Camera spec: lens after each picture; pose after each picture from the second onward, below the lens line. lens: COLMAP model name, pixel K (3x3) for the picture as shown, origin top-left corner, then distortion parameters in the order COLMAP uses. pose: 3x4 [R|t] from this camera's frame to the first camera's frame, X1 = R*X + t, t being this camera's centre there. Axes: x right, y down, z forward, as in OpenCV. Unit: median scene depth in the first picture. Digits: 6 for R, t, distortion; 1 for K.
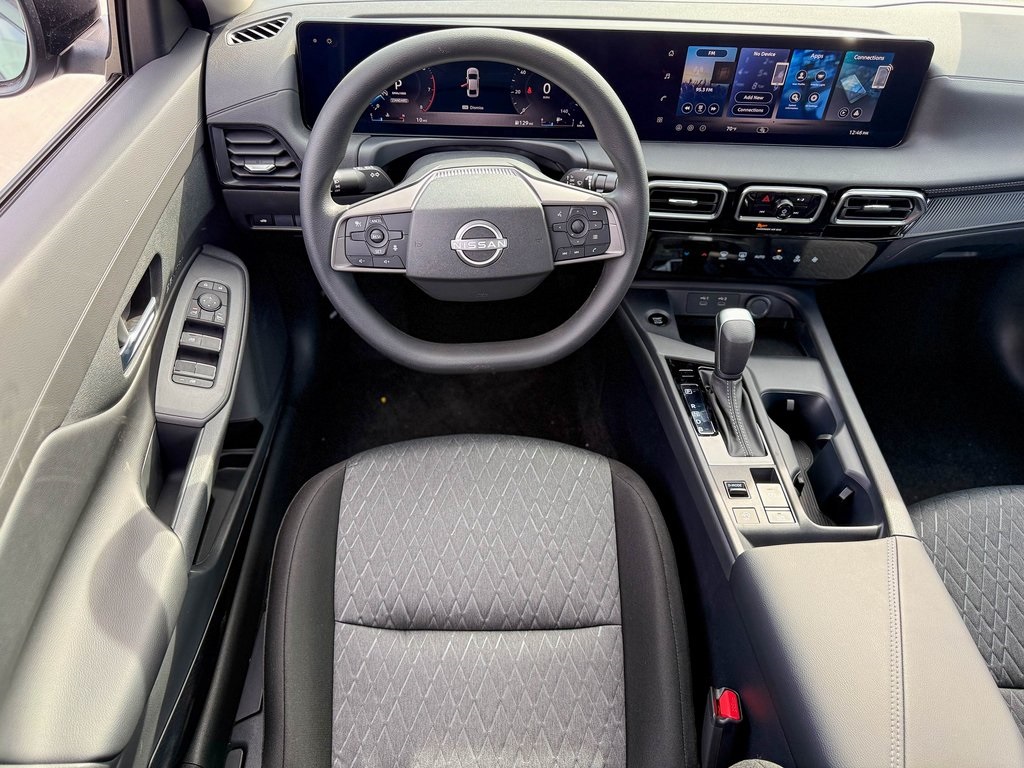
lens RADIAL K [[779.2, 0, 509.7], [0, 779.2, 386.0], [0, 0, 1]] dist [-0.008273, 0.005381]
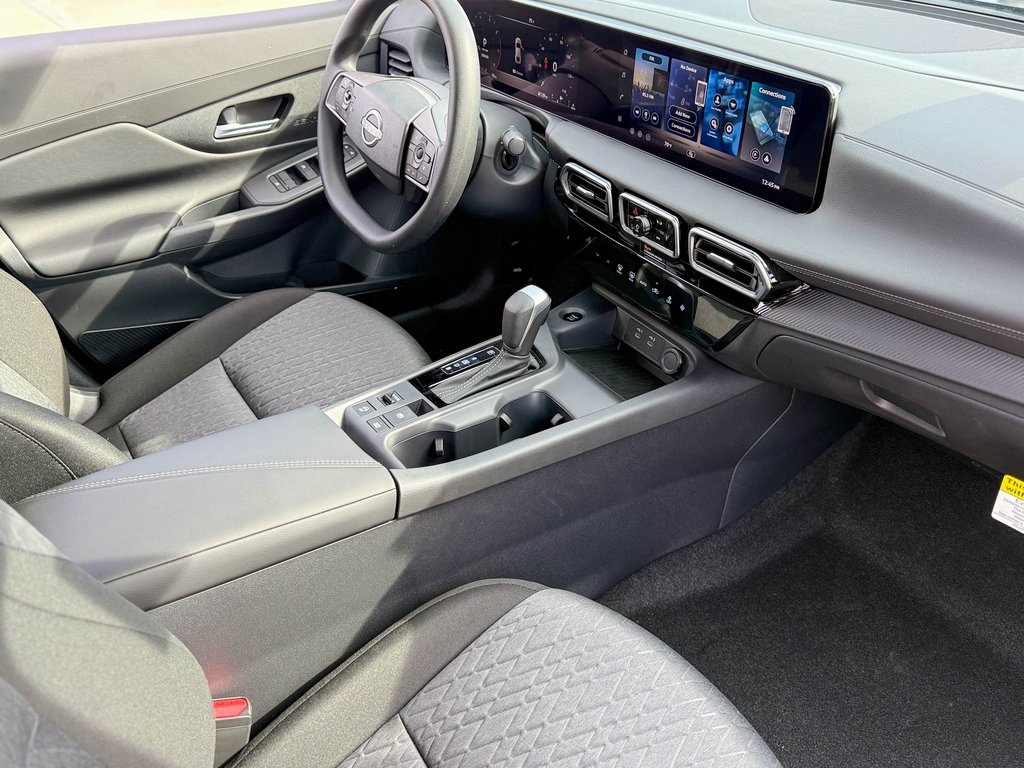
lens RADIAL K [[940.2, 0, 502.0], [0, 940.2, 385.3], [0, 0, 1]] dist [0.066305, -0.019255]
pose [[0.507118, 0.416025, -0.754821, 1.223571], [-0.556785, 0.826645, 0.081541, -0.068929], [0.657892, 0.378922, 0.650843, 0.227329]]
